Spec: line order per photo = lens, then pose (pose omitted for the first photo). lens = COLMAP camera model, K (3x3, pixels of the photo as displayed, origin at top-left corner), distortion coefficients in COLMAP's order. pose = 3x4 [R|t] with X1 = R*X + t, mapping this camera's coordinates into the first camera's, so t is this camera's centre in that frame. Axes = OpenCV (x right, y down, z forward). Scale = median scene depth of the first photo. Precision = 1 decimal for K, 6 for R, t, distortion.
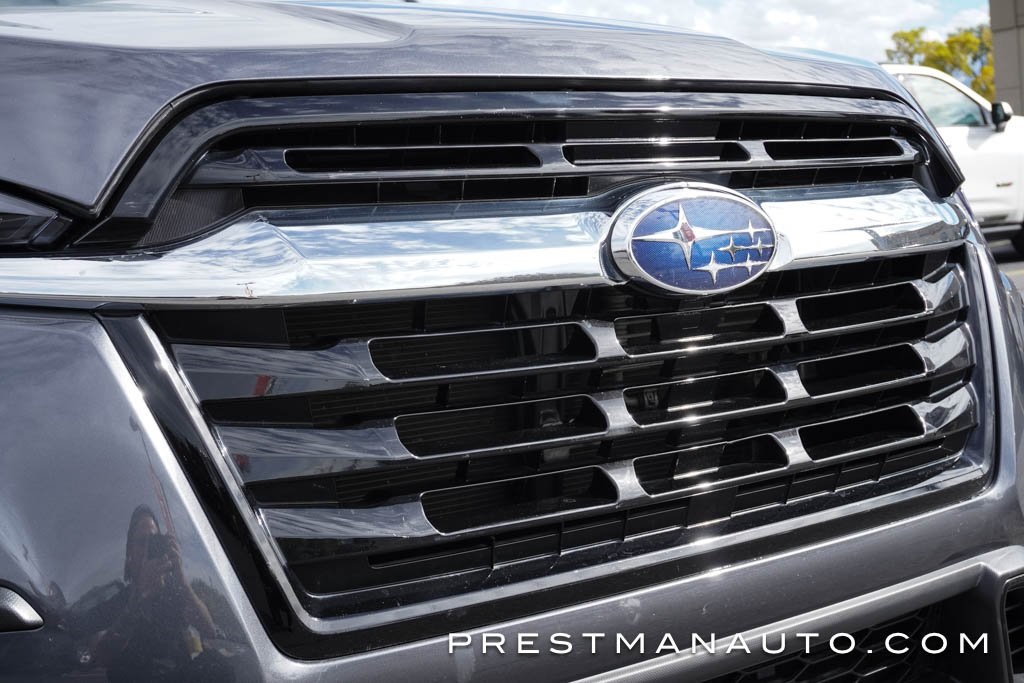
lens RADIAL K [[1486.9, 0, 512.7], [0, 1486.9, 342.6], [0, 0, 1]] dist [-0.061717, 0.000000]
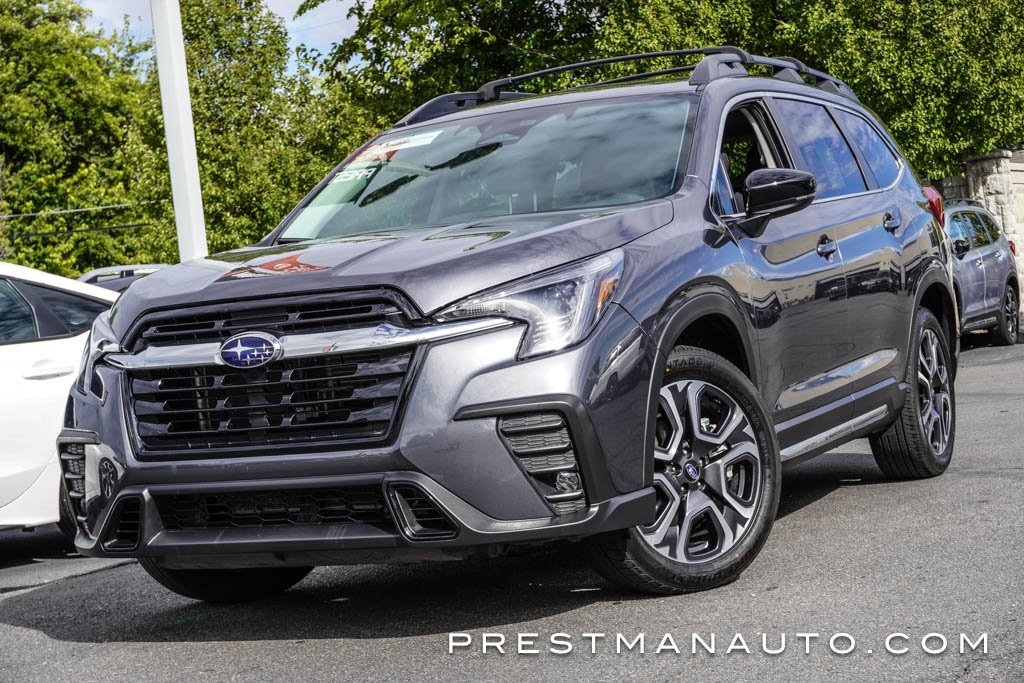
lens RADIAL K [[2026.3, 0, 510.7], [0, 2026.3, 341.2], [0, 0, 1]] dist [-0.031624, 0.000000]
pose [[0.417159, 0.028341, -0.908392, 4.974107], [-0.013215, 0.999597, 0.025117, -0.239447], [0.908738, 0.001527, 0.417365, -0.318896]]
